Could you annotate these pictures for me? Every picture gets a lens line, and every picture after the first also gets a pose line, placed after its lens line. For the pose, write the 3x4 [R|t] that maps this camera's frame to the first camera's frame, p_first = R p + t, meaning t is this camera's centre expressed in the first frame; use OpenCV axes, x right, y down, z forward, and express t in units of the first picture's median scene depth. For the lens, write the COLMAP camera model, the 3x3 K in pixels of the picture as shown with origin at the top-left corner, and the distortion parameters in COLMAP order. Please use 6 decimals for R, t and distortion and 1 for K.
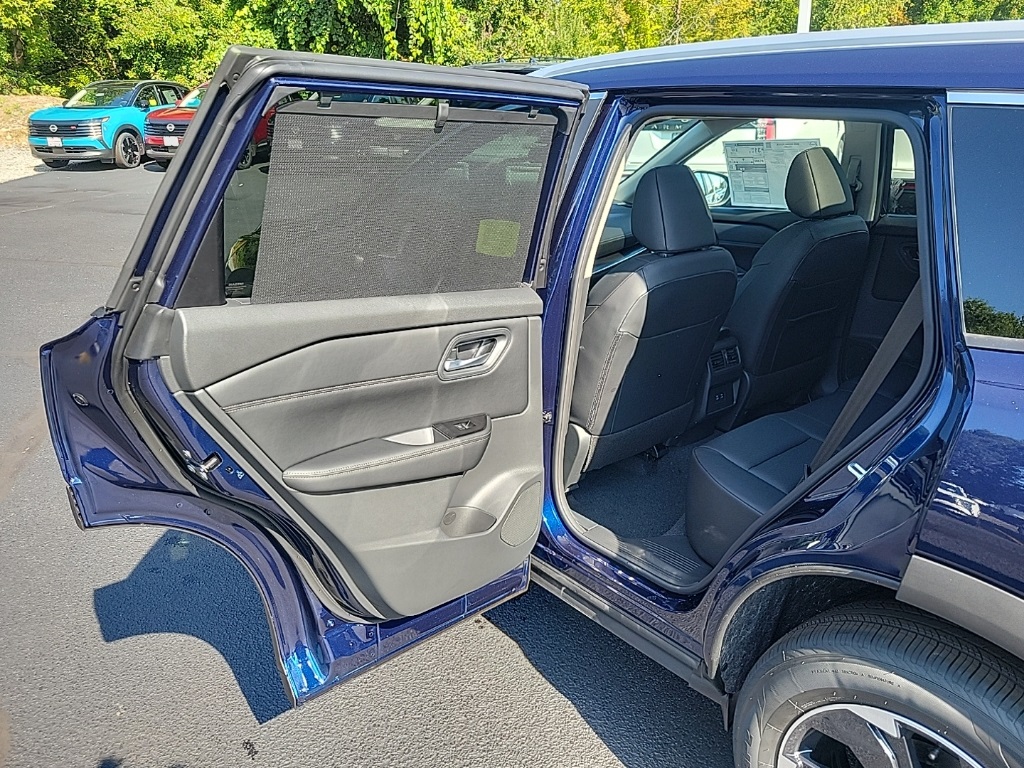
lens RADIAL K [[774.2, 0, 517.6], [0, 774.2, 387.1], [0, 0, 1]] dist [0.043702, -0.029626]
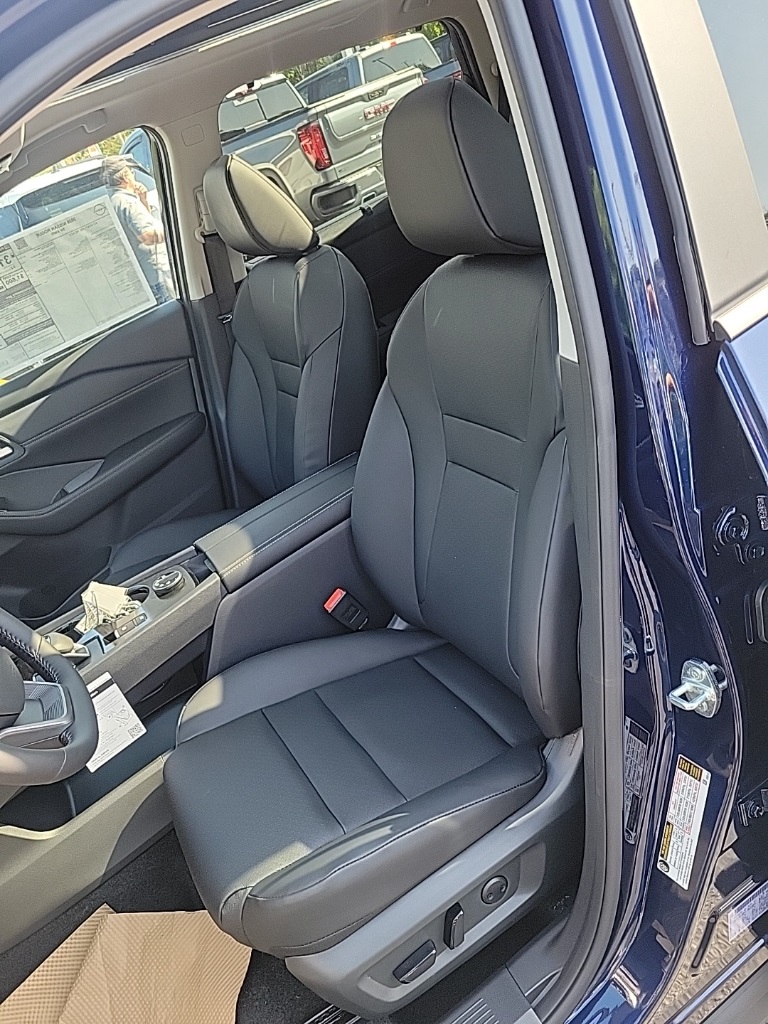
lens RADIAL K [[774.2, 0, 378.3], [0, 774.2, 509.8], [0, 0, 1]] dist [0.043702, -0.029626]
pose [[0.180679, -0.498903, 0.847615, -0.036134], [0.620819, 0.726273, 0.295147, -0.029776], [-0.762849, 0.472889, 0.440951, 0.107541]]
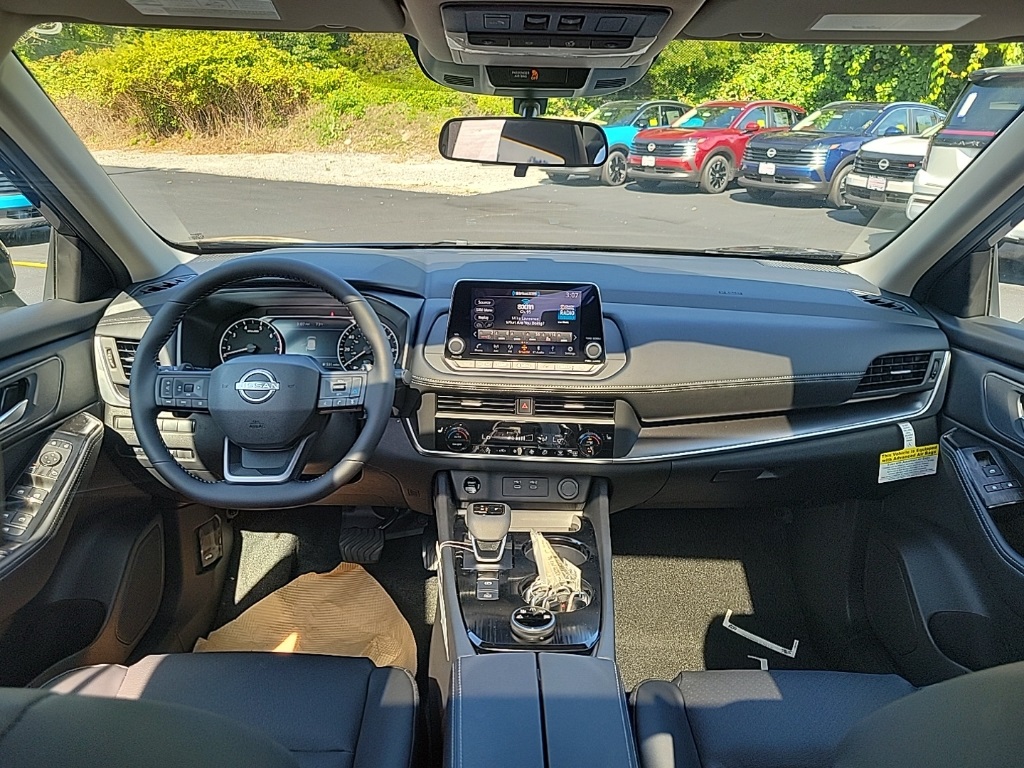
lens RADIAL K [[774.2, 0, 507.9], [0, 774.2, 374.7], [0, 0, 1]] dist [0.043702, -0.029626]
pose [[0.775552, 0.212279, -0.594522, 0.047288], [-0.241940, 0.969806, 0.030667, -0.032515], [0.583081, 0.120055, 0.803494, 0.114626]]
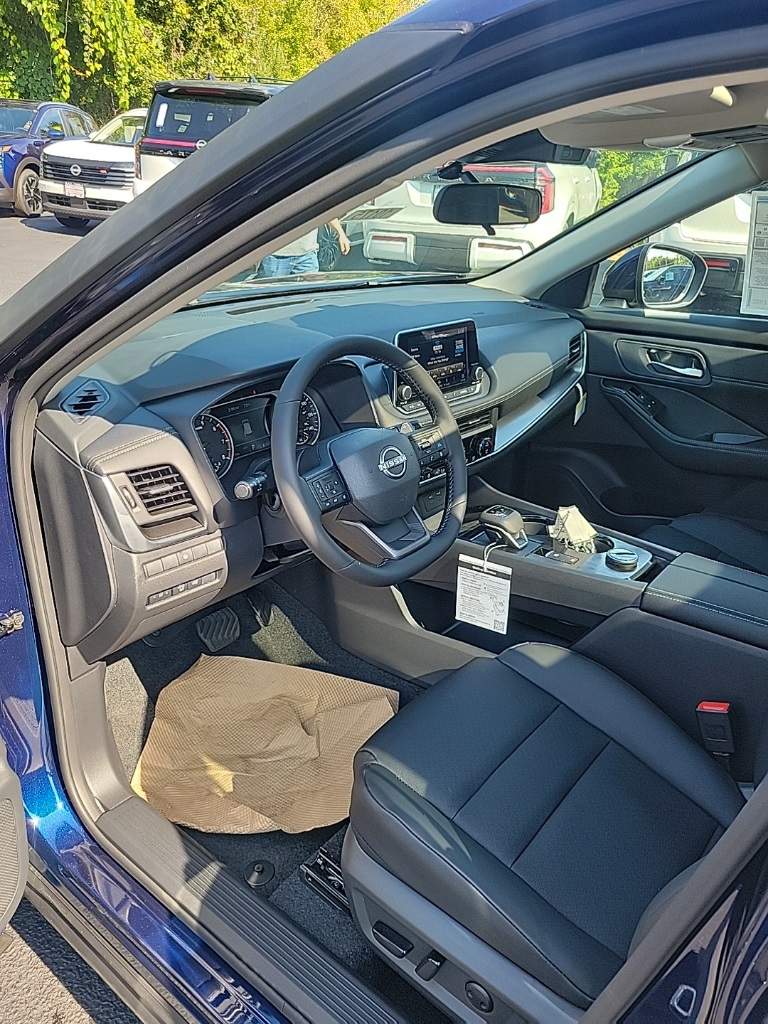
lens RADIAL K [[774.2, 0, 378.1], [0, 774.2, 510.9], [0, 0, 1]] dist [0.043702, -0.029626]
pose [[0.978859, -0.033482, 0.201779, -0.018009], [0.016666, 0.996287, 0.084466, -0.026470], [-0.203858, -0.079318, 0.975782, 0.090642]]
